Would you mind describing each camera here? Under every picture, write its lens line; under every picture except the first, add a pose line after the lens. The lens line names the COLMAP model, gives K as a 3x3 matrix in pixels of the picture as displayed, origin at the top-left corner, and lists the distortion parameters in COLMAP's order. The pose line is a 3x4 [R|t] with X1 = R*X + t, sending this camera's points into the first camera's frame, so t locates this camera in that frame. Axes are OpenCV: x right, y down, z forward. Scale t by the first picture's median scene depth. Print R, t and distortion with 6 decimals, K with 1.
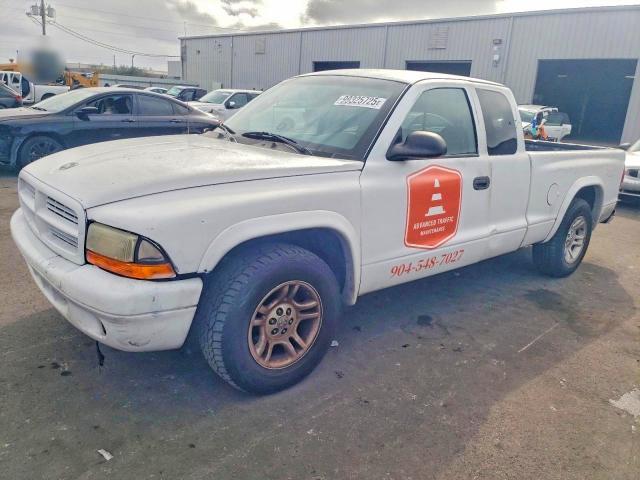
lens RADIAL K [[492.8, 0, 316.1], [0, 492.8, 239.2], [0, 0, 1]] dist [0.003000, 0.006329]
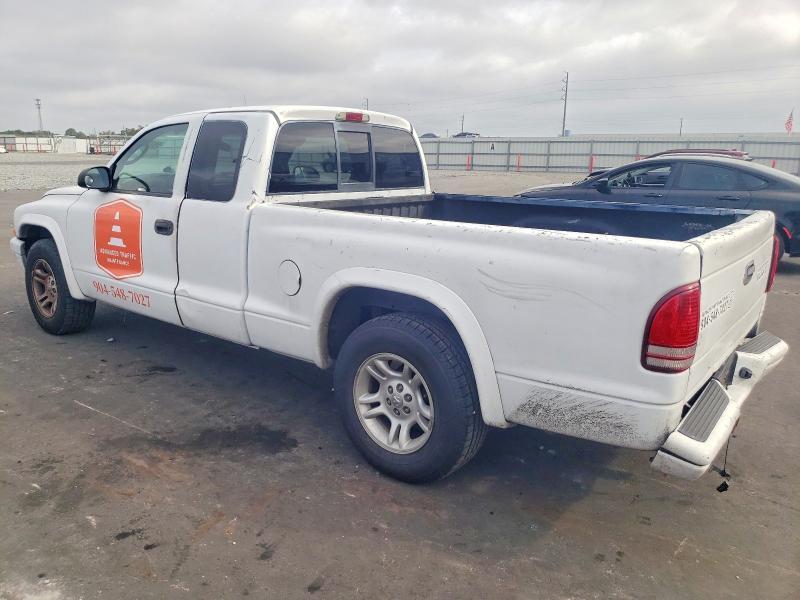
lens RADIAL K [[623.6, 0, 400.0], [0, 623.6, 300.0], [0, 0, 1]] dist [0.001016, 0.002529]
pose [[0.196615, 0.164816, -0.966529, 1.551064], [-0.268939, 0.957028, 0.108487, -0.229450], [0.942876, 0.238607, 0.232491, 1.203557]]
